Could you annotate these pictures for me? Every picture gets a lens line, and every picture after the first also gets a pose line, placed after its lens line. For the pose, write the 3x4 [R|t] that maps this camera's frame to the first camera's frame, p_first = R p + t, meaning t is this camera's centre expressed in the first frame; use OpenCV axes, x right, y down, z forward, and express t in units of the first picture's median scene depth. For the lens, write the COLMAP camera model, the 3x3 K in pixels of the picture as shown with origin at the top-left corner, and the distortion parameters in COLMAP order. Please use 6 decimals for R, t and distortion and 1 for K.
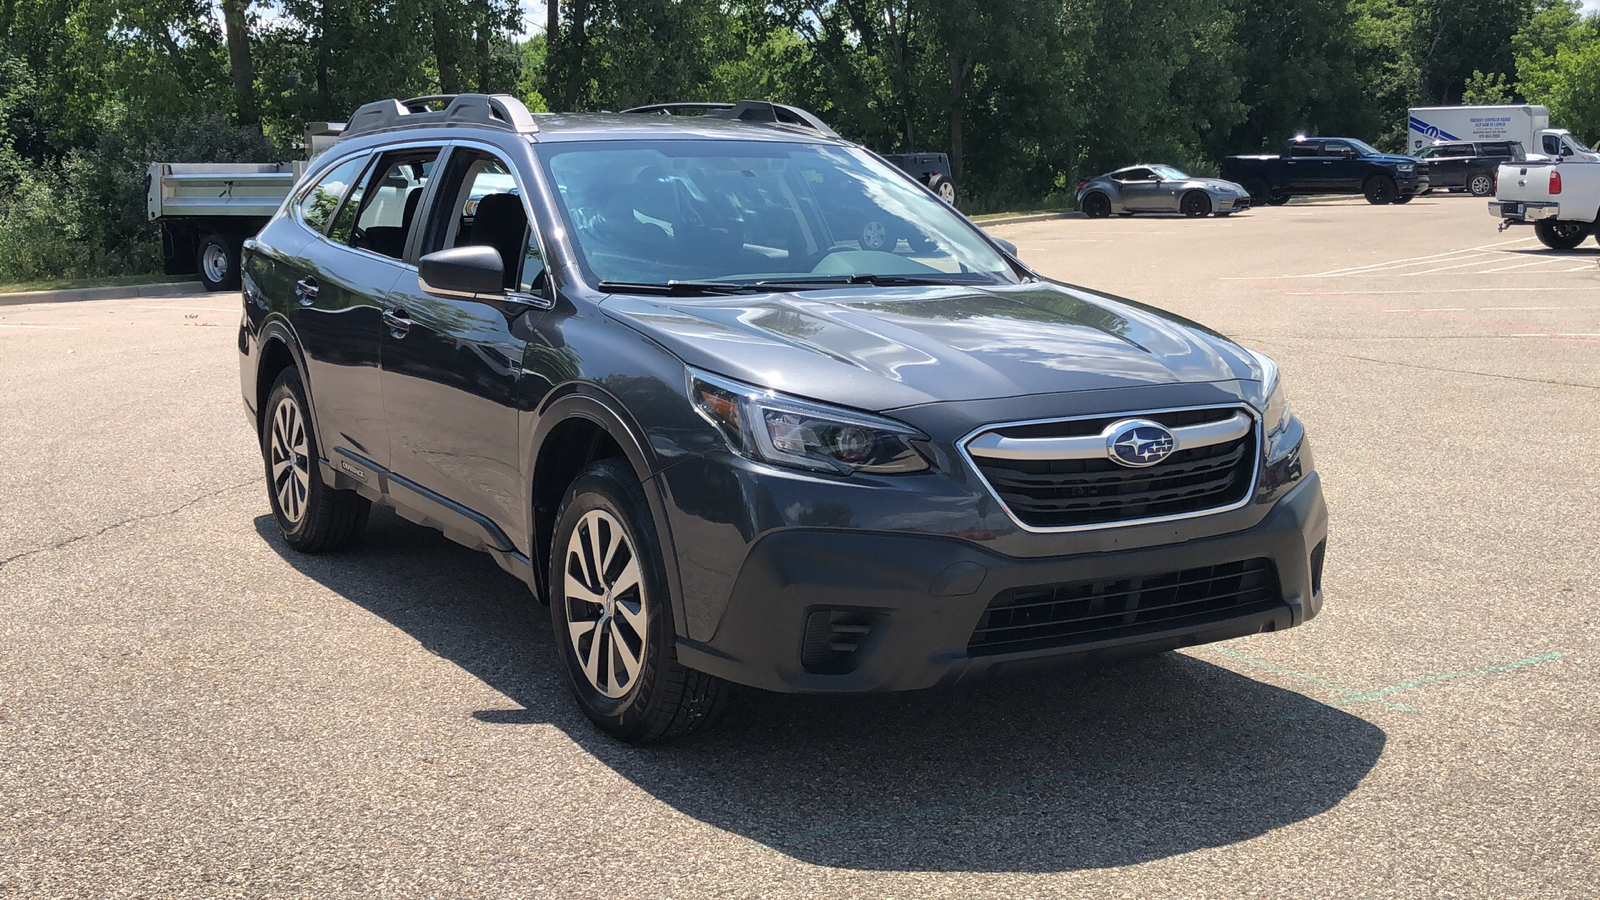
lens RADIAL K [[1803.3, 0, 791.7], [0, 1803.3, 397.1], [0, 0, 1]] dist [0.149926, -0.484025]
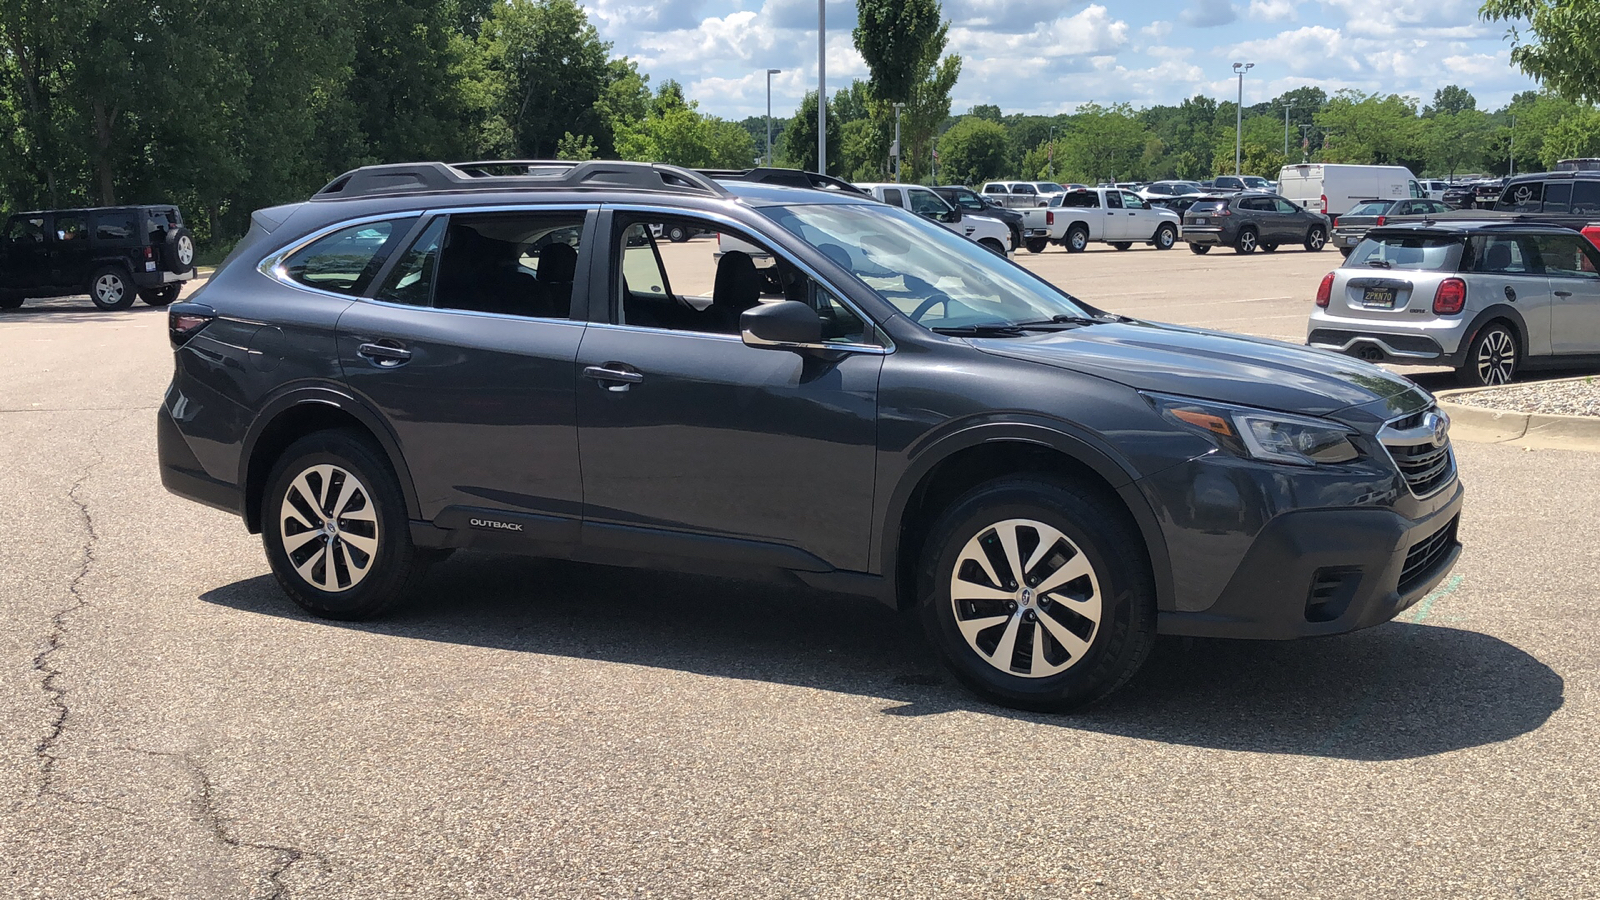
lens RADIAL K [[1803.3, 0, 791.7], [0, 1803.3, 397.1], [0, 0, 1]] dist [0.149926, -0.484025]
pose [[0.871908, -0.049873, 0.487124, -0.809726], [0.063775, 0.997892, -0.011985, -0.012326], [-0.485500, 0.041516, 0.873251, 0.037235]]
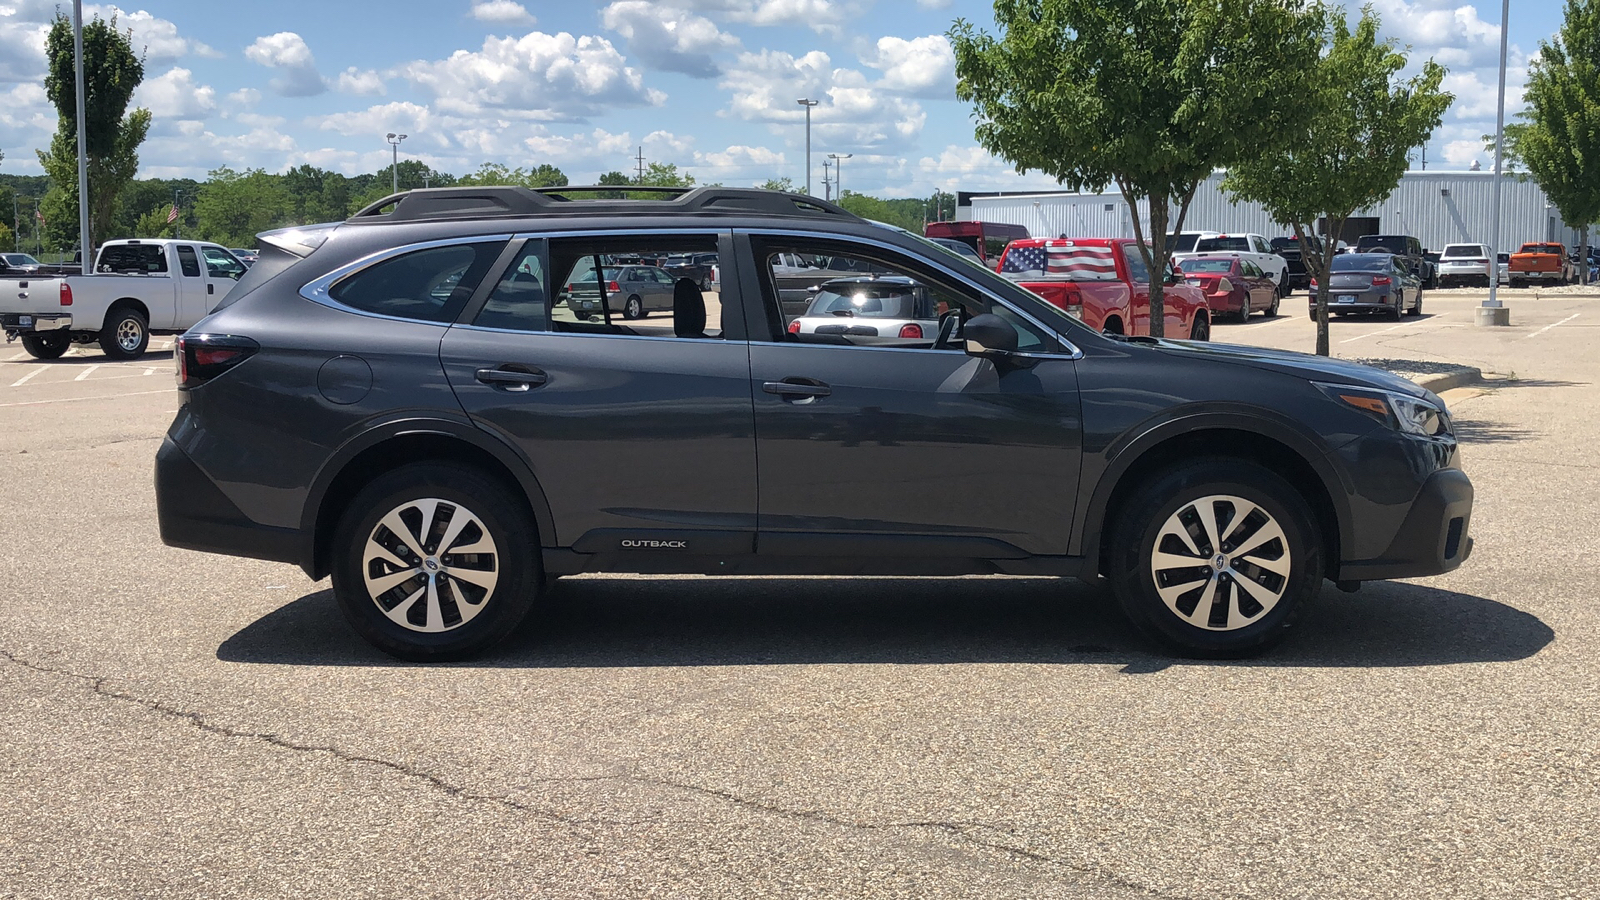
lens RADIAL K [[1803.3, 0, 791.7], [0, 1803.3, 397.1], [0, 0, 1]] dist [0.149926, -0.484025]
pose [[0.543436, -0.052597, 0.837801, -1.445758], [0.108100, 0.994110, -0.007709, -0.036475], [-0.832461, 0.094756, 0.545921, 0.506693]]
